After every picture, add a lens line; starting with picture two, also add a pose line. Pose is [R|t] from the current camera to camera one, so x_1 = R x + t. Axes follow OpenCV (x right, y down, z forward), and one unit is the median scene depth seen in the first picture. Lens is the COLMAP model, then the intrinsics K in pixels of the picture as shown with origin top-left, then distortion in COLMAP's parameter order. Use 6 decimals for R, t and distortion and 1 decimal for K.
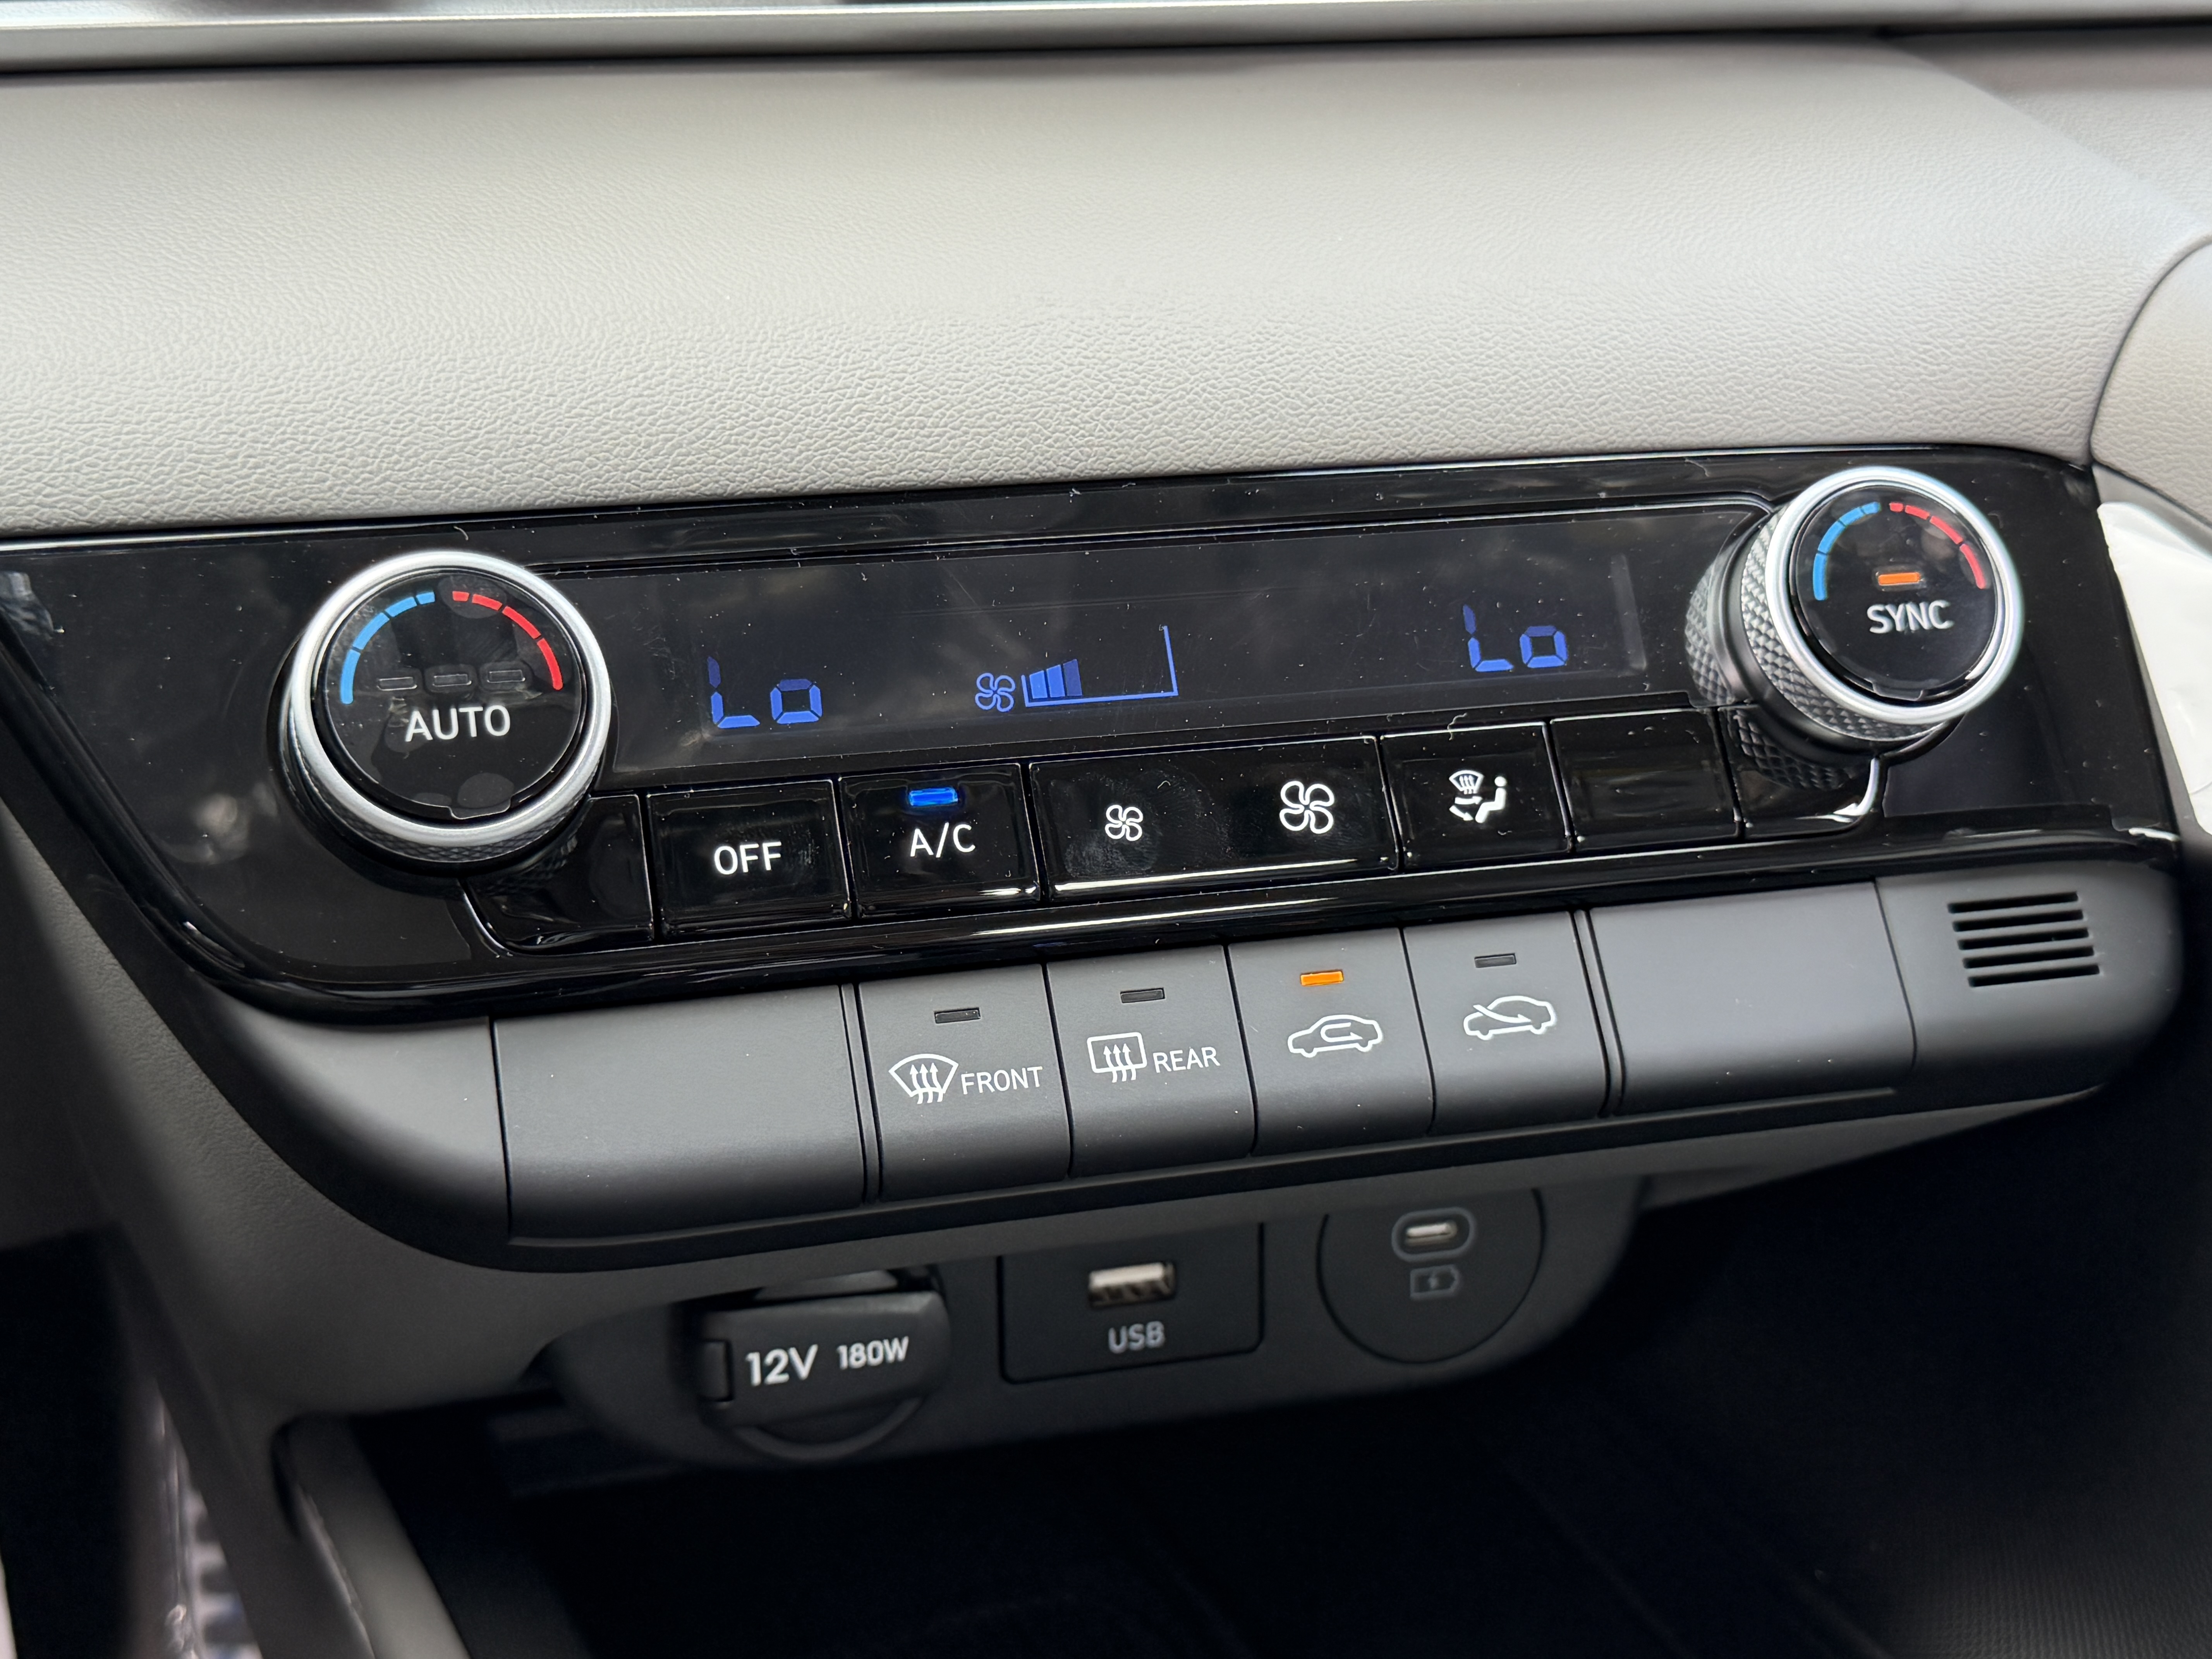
lens RADIAL K [[2863.6, 0, 1106.0], [0, 2863.6, 811.8], [0, 0, 1]] dist [0.107981, 0.000000]
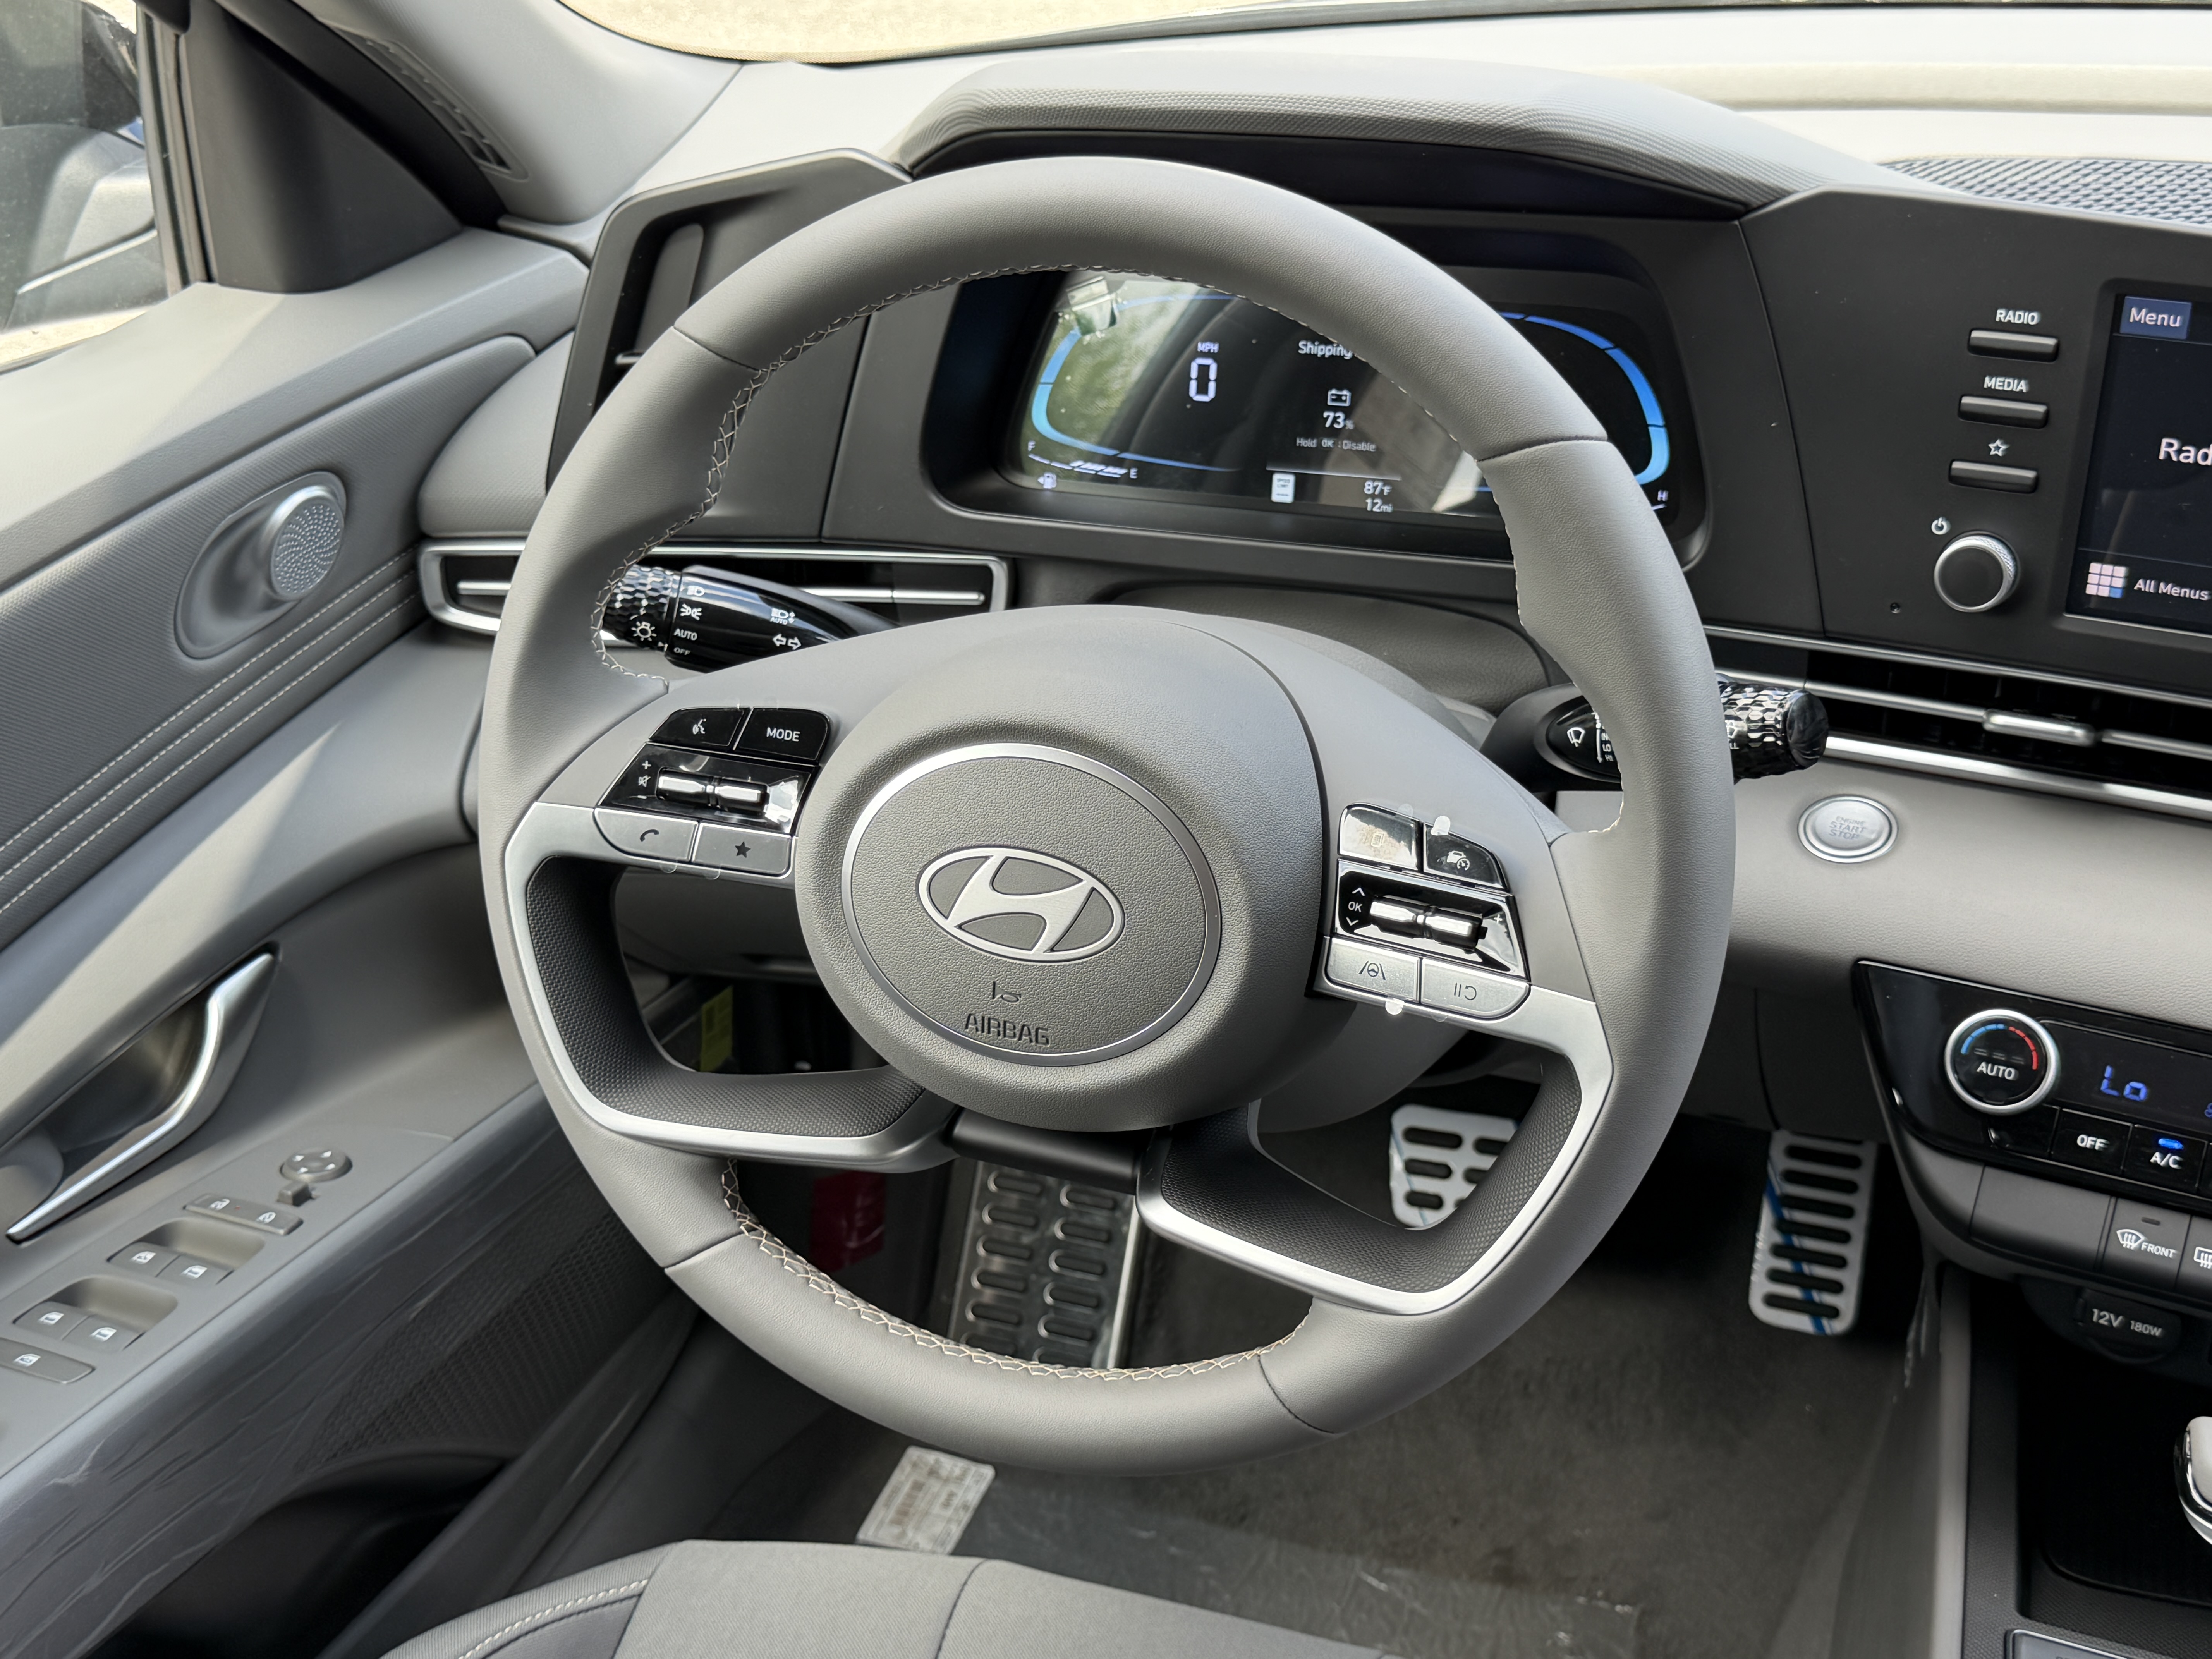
lens RADIAL K [[2643.3, 0, 1087.2], [0, 2643.3, 860.4], [0, 0, 1]] dist [0.067678, 0.000000]
pose [[0.706752, 0.282924, -0.648426, 0.734496], [-0.219011, 0.959025, 0.179734, -0.462656], [0.672708, 0.014985, 0.739756, -1.478861]]
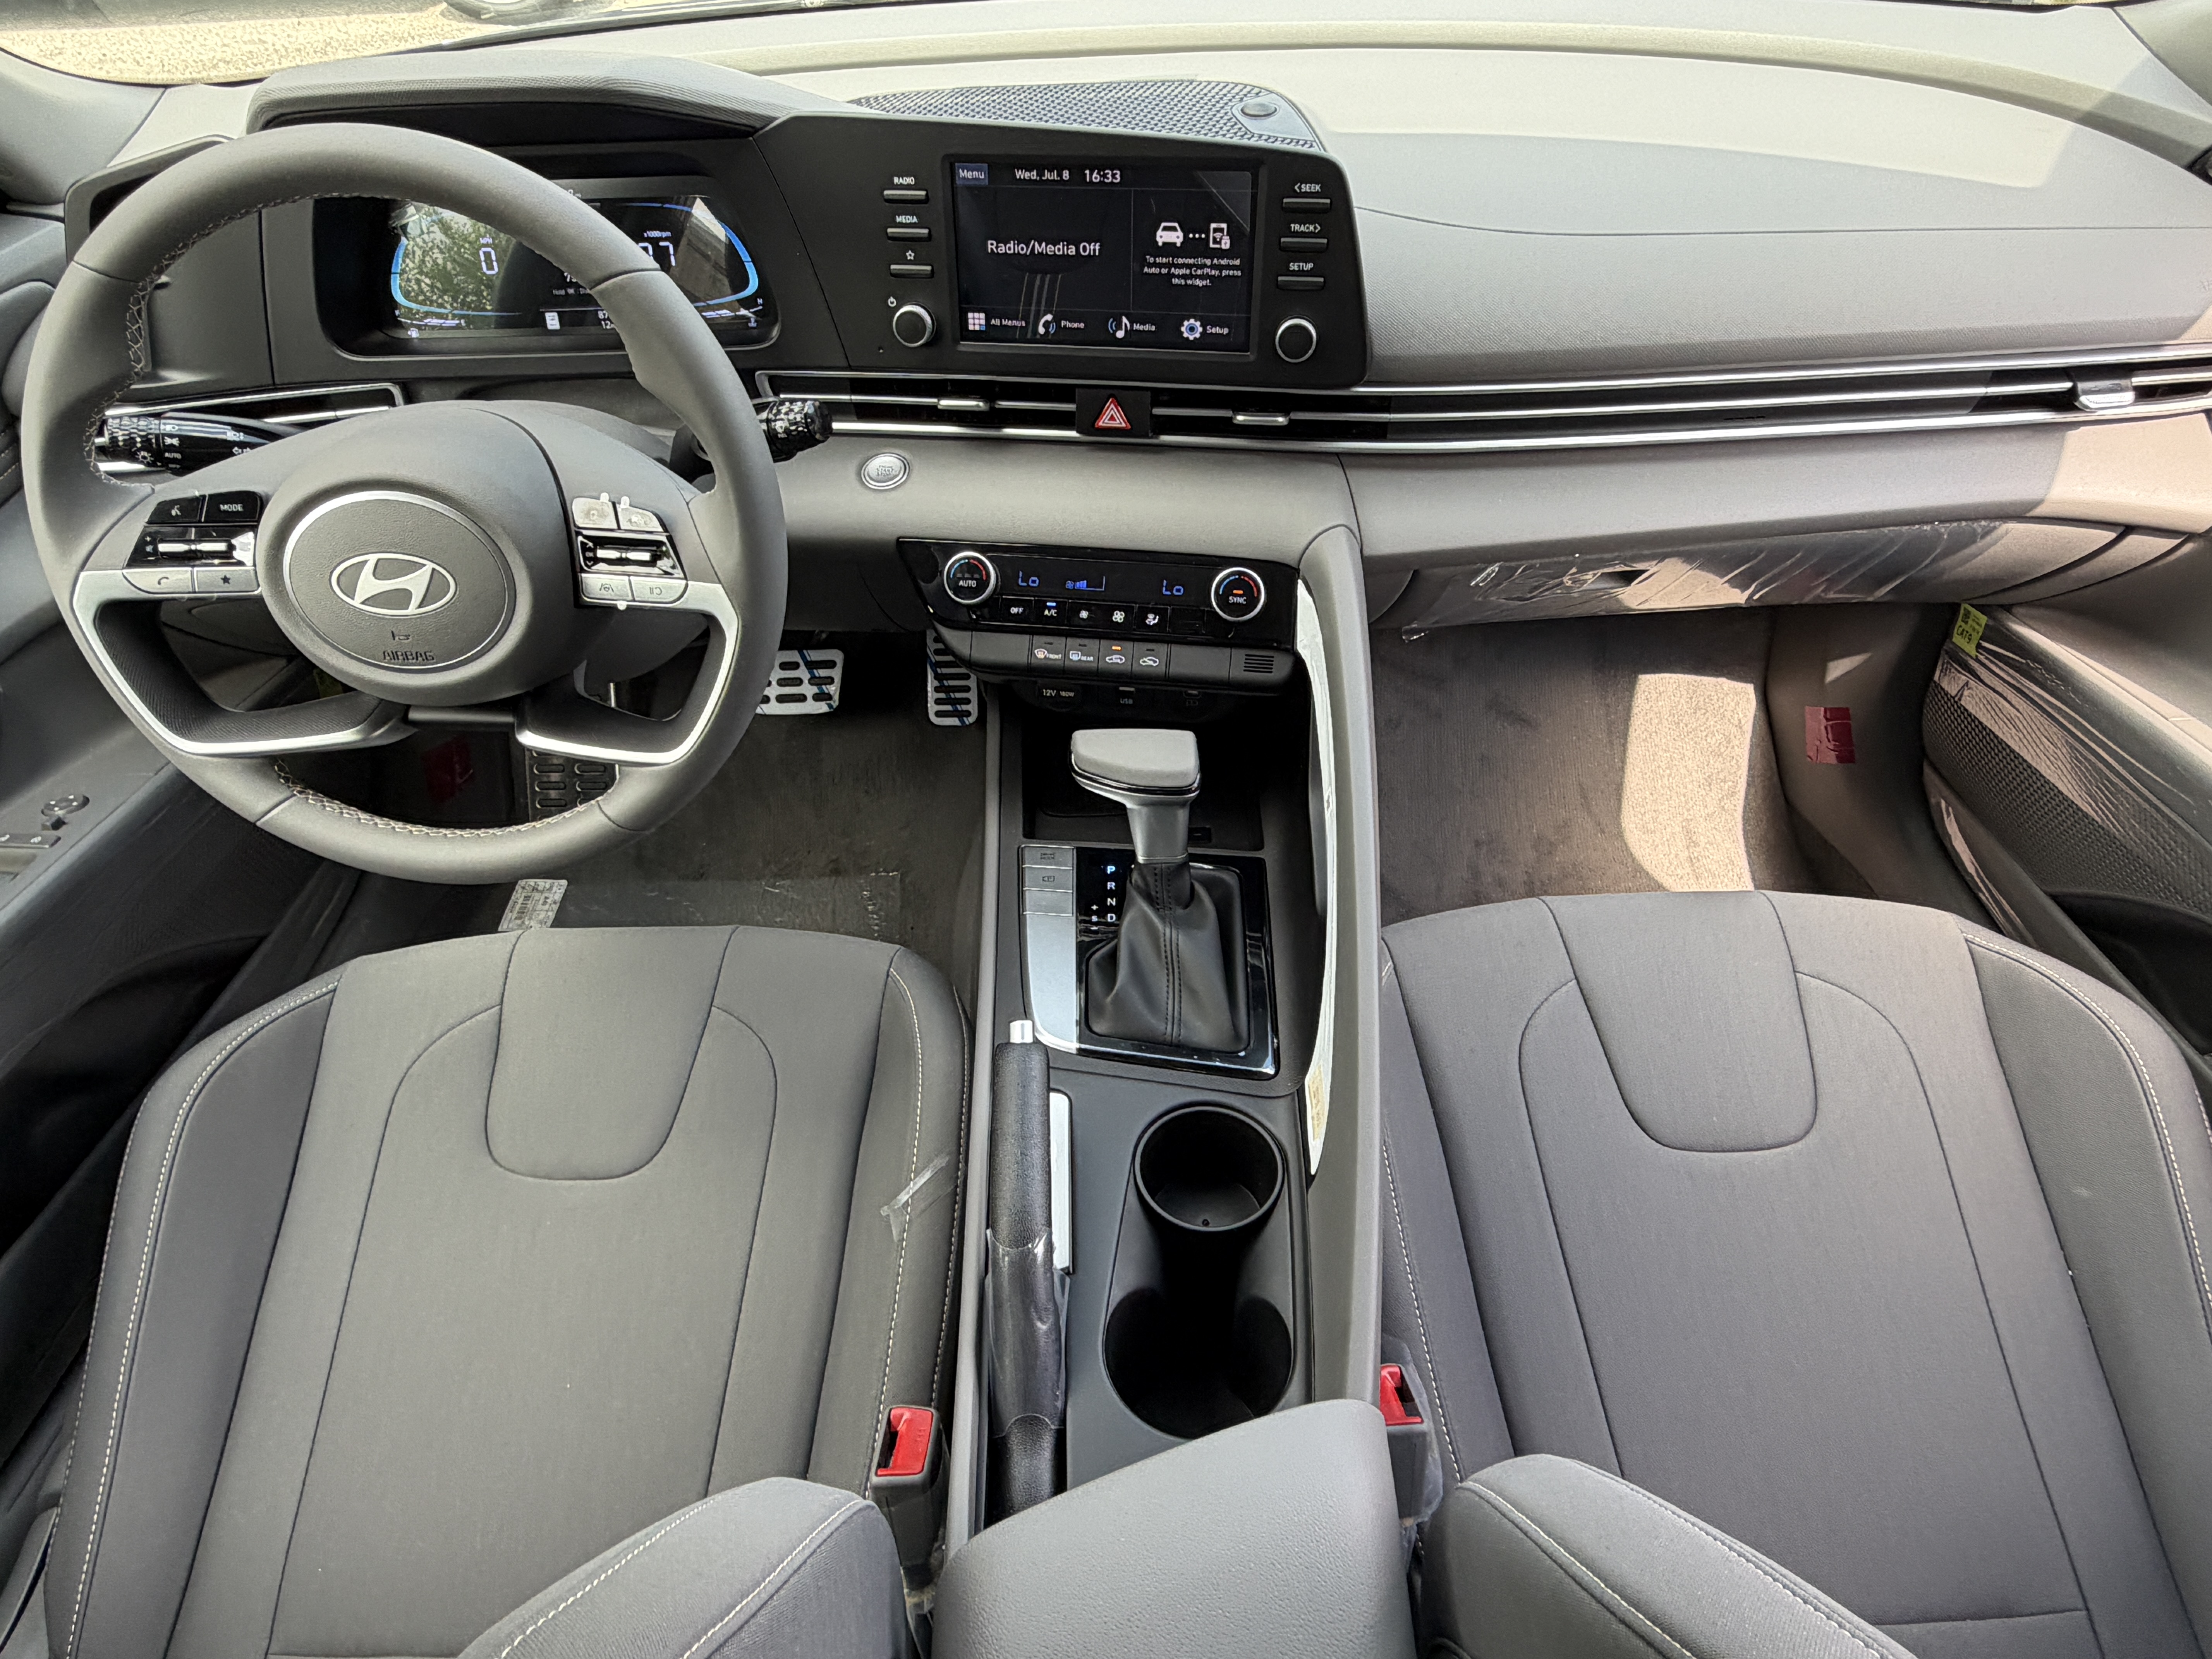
lens RADIAL K [[1341.4, 0, 1075.1], [0, 1341.4, 818.1], [0, 0, 1]] dist [0.001899, 0.002927]
pose [[0.902250, 0.240930, -0.357627, 0.957828], [-0.112706, 0.932282, 0.343725, -0.489519], [0.416223, -0.269819, 0.868306, -1.291802]]
